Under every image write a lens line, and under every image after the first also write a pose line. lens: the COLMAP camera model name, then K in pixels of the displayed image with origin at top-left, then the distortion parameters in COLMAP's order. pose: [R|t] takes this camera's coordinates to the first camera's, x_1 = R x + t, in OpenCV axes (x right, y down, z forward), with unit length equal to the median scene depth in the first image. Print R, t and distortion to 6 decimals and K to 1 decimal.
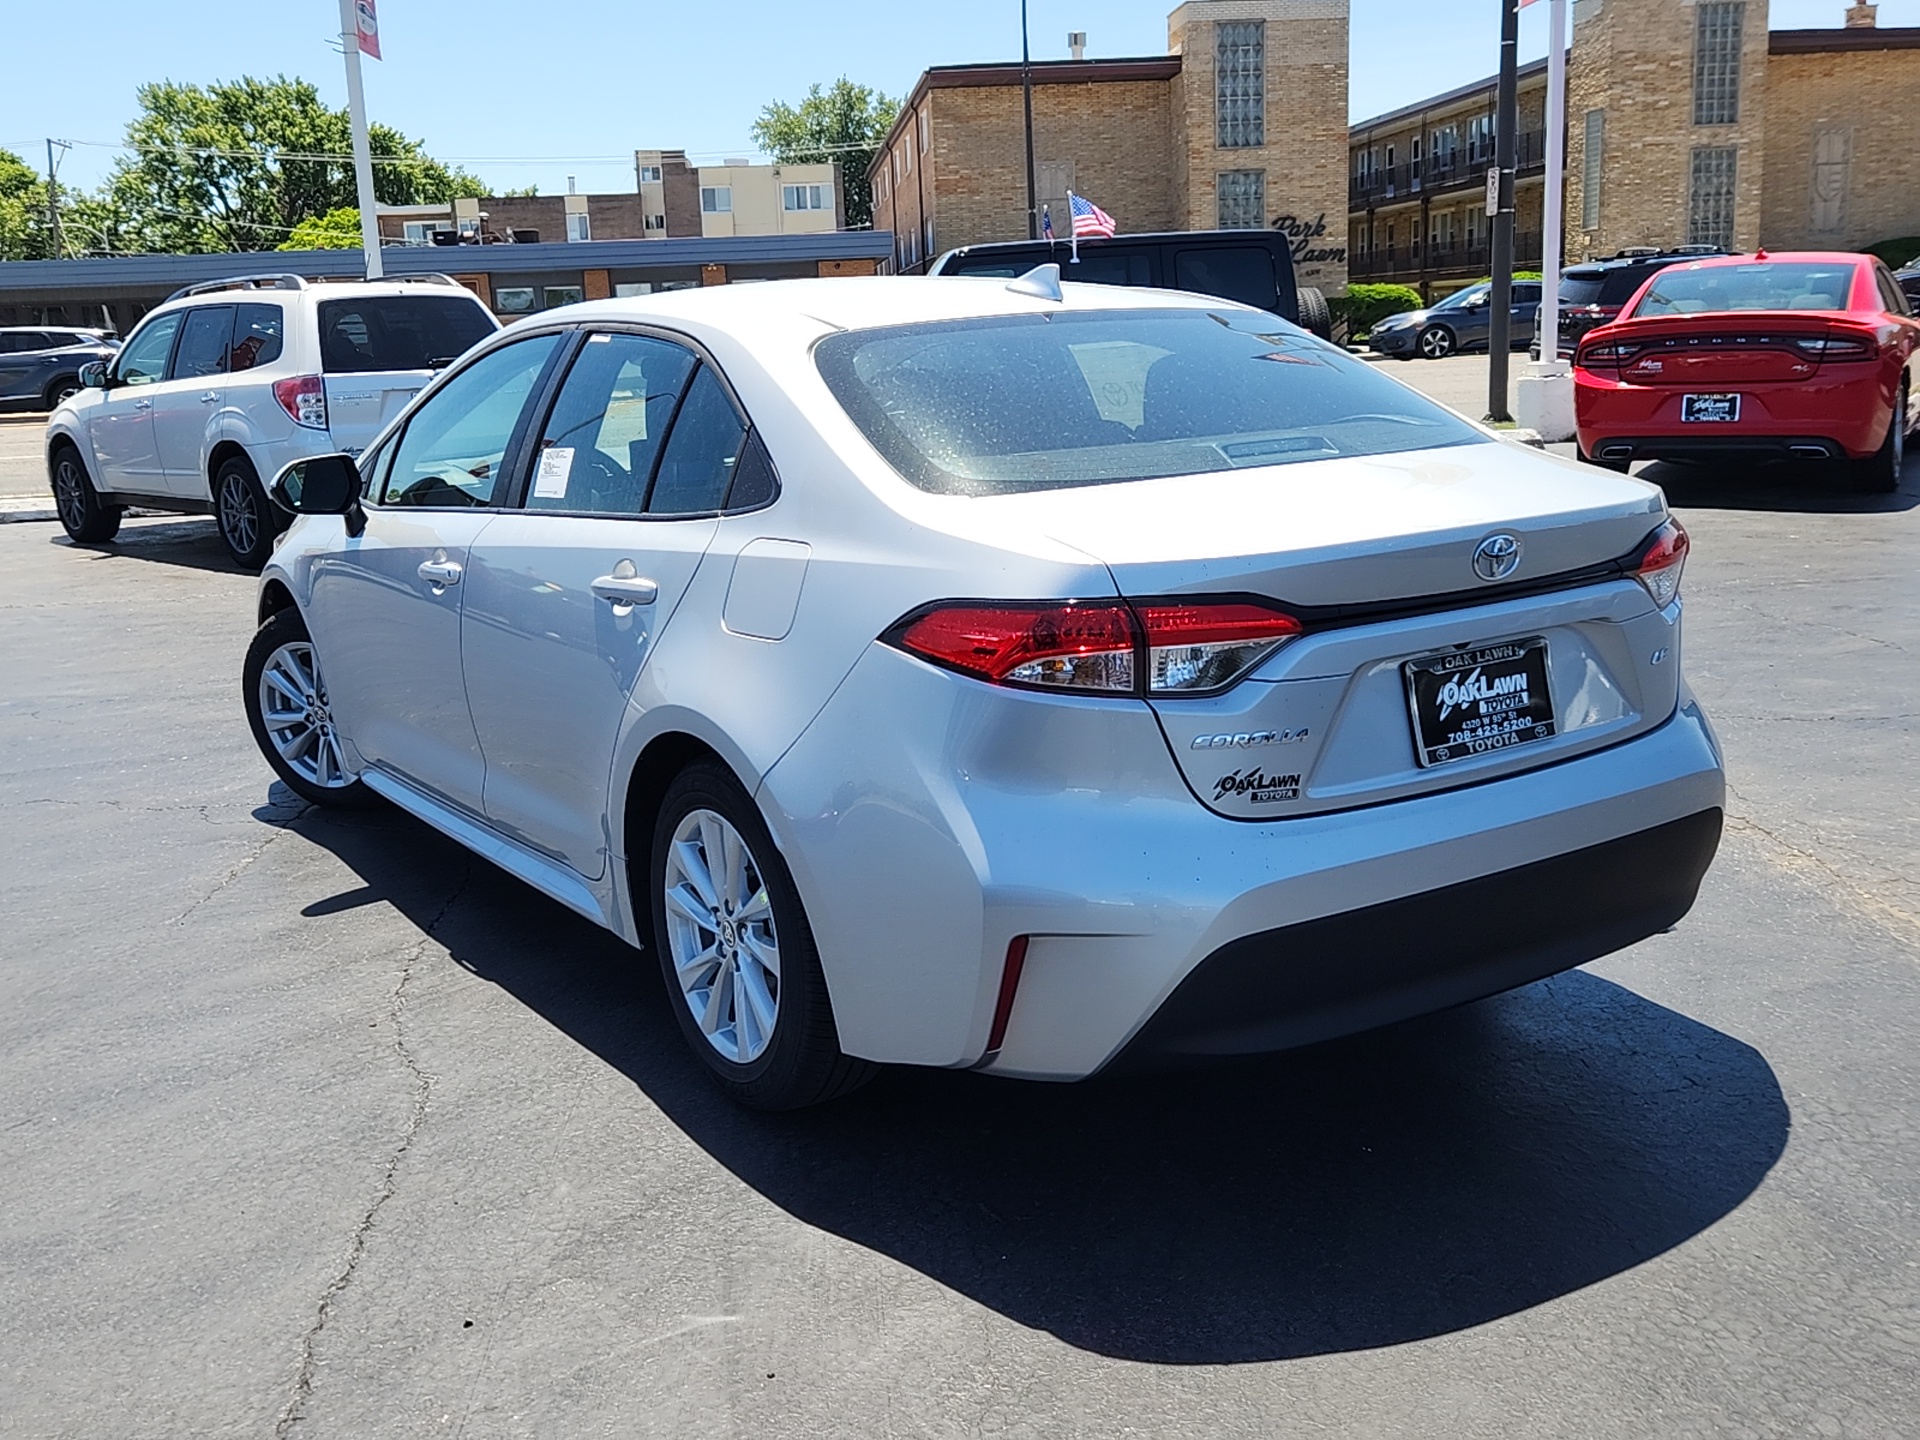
lens RADIAL K [[1864.5, 0, 967.2], [0, 1864.5, 706.2], [0, 0, 1]] dist [0.052673, 0.000000]
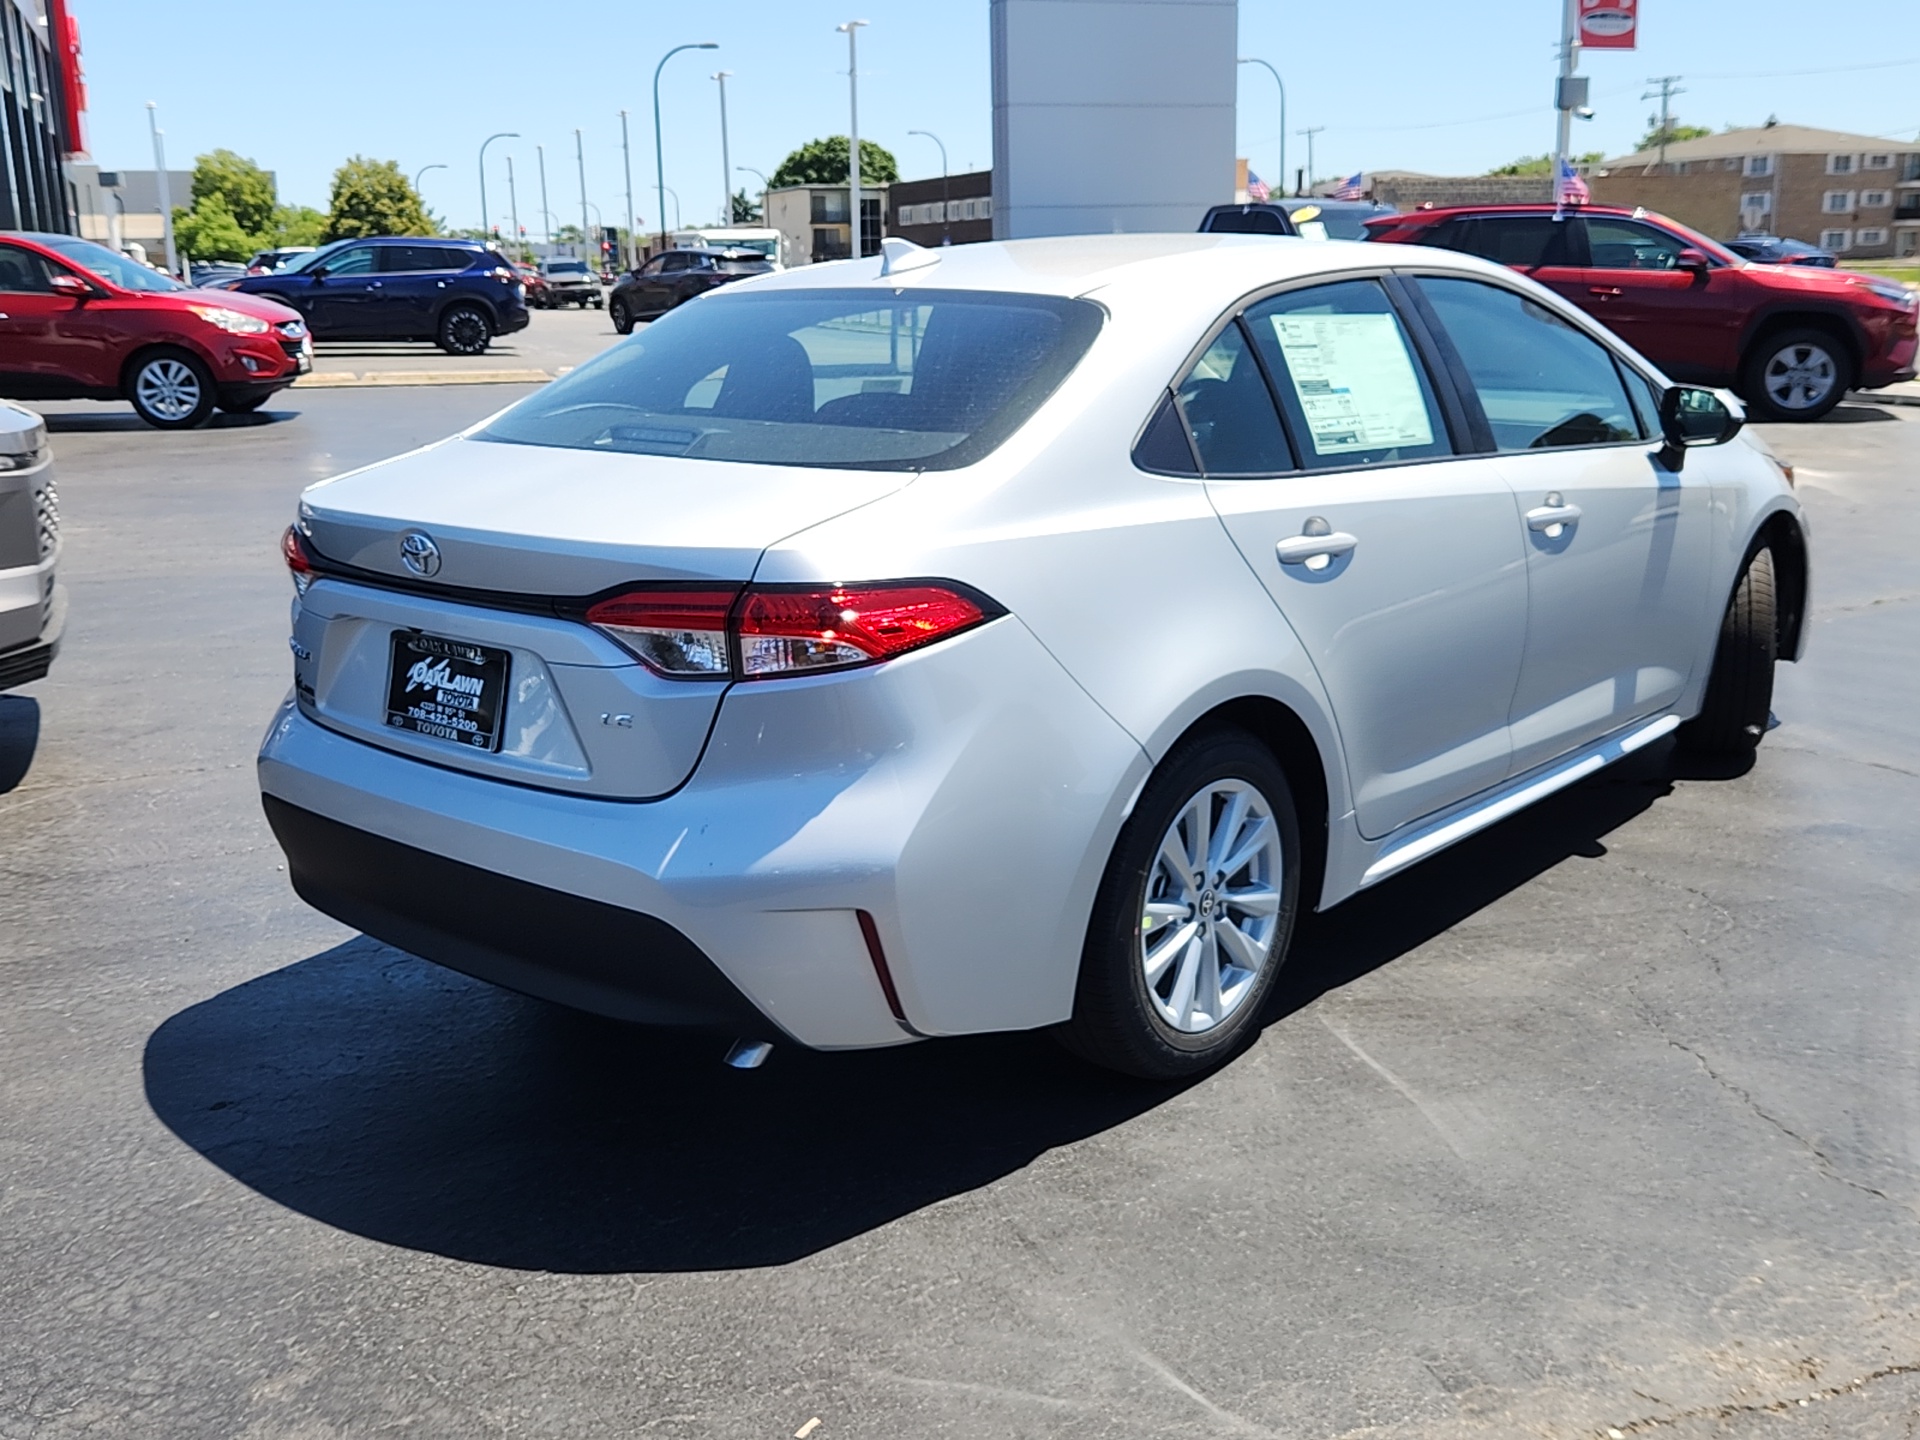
lens RADIAL K [[1864.5, 0, 960.9], [0, 1864.5, 721.2], [0, 0, 1]] dist [0.052673, 0.000000]
pose [[0.280322, 0.268236, -0.921666, 1.331728], [-0.194005, 0.956180, 0.219275, -0.273431], [0.940097, 0.117340, 0.320077, 0.939088]]
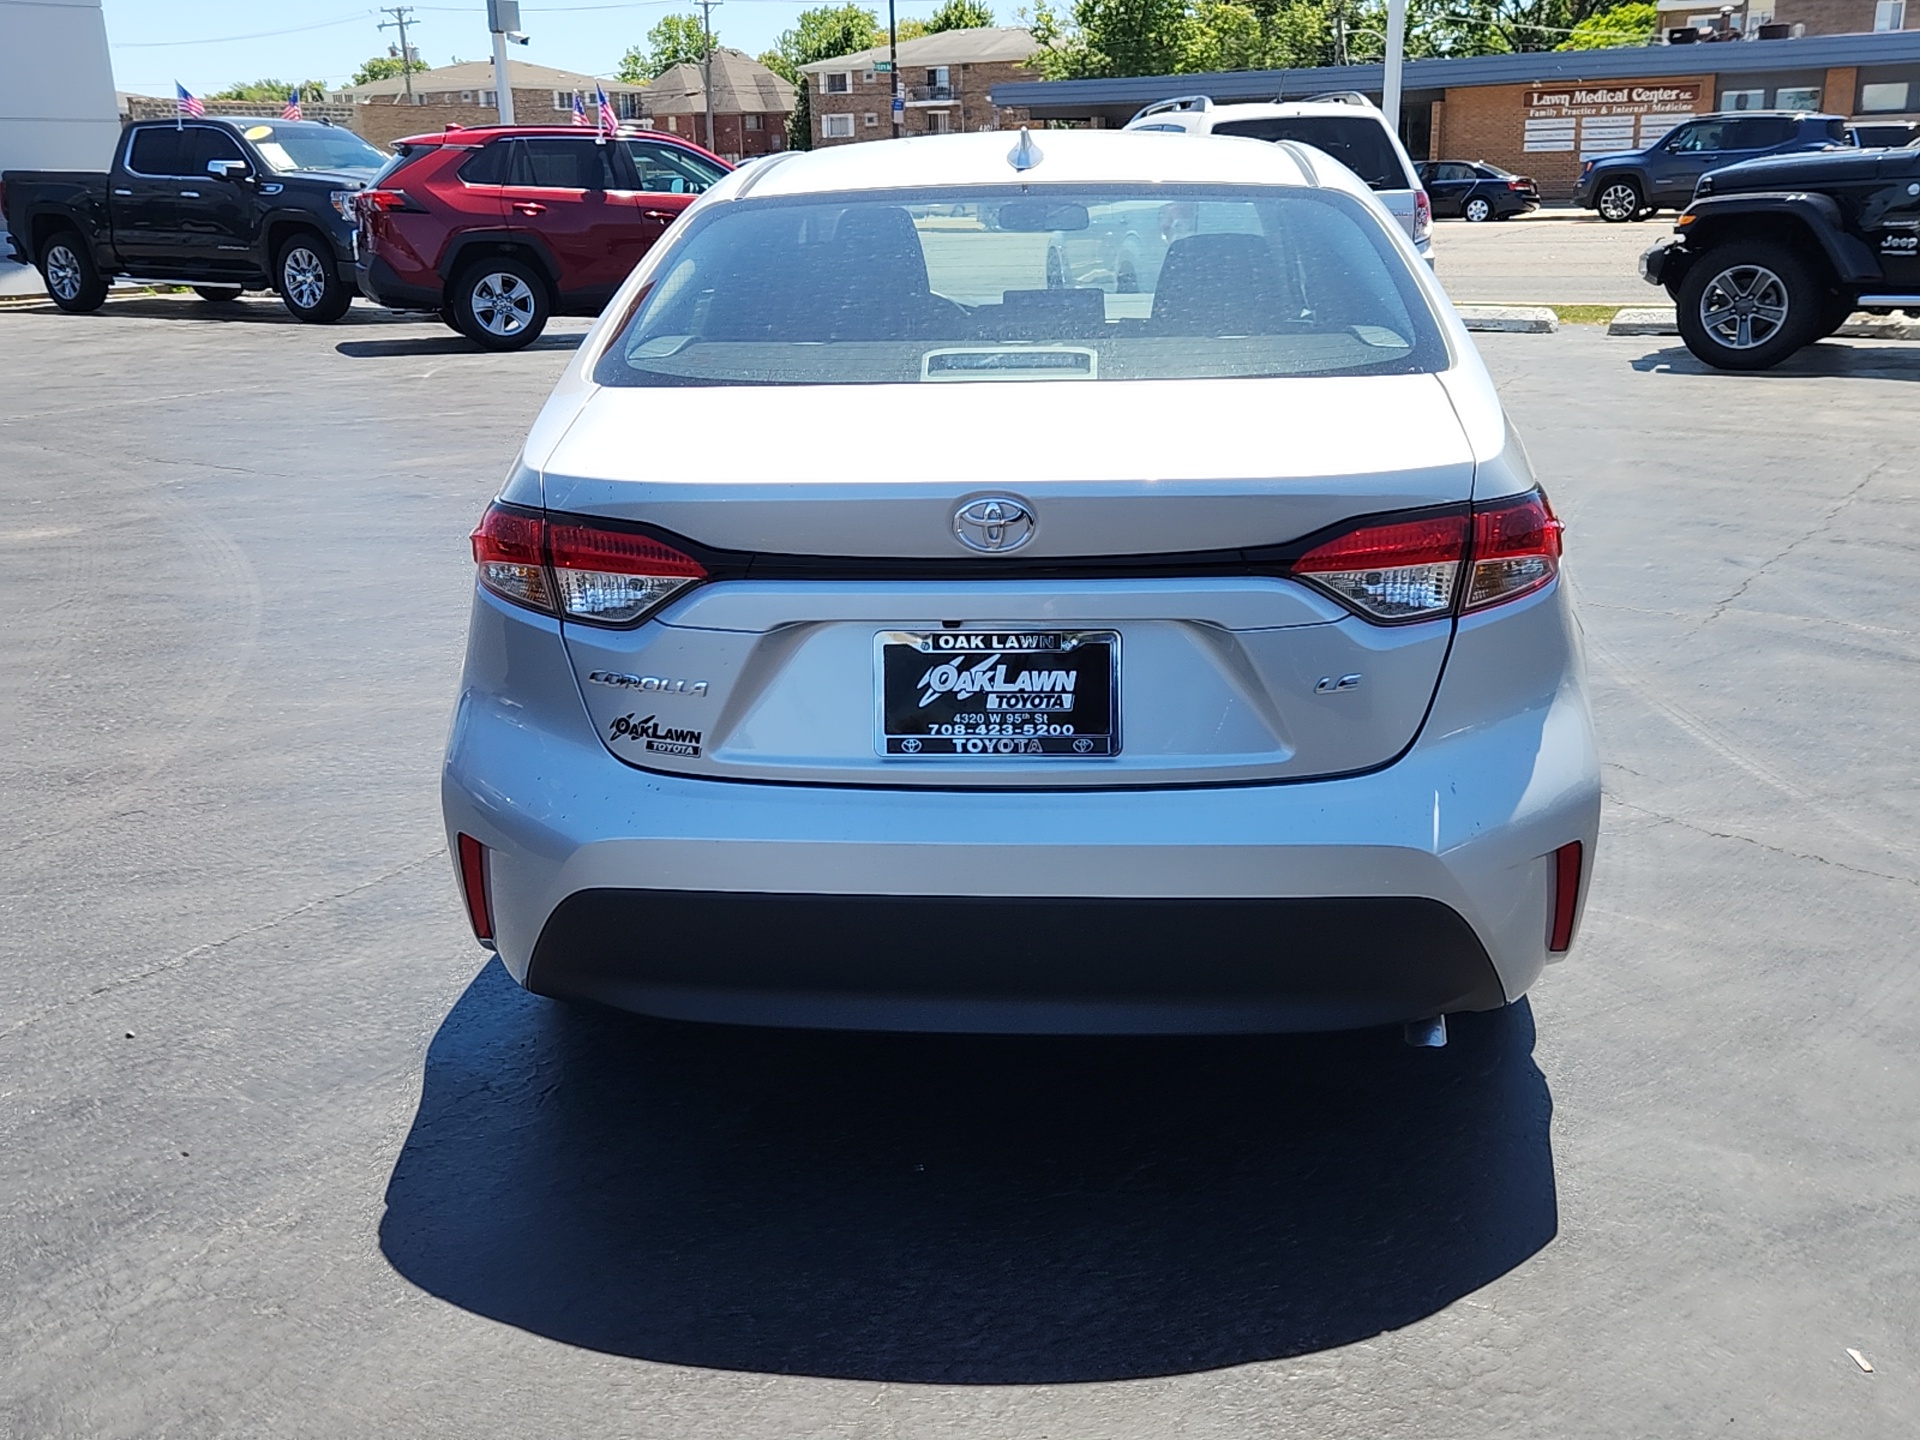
lens RADIAL K [[1864.5, 0, 964.7], [0, 1864.5, 713.2], [0, 0, 1]] dist [0.052673, 0.000000]
pose [[0.787431, 0.197428, -0.583930, 0.748580], [-0.137092, 0.979685, 0.146366, -0.113666], [0.600965, -0.035201, 0.798500, 0.332112]]
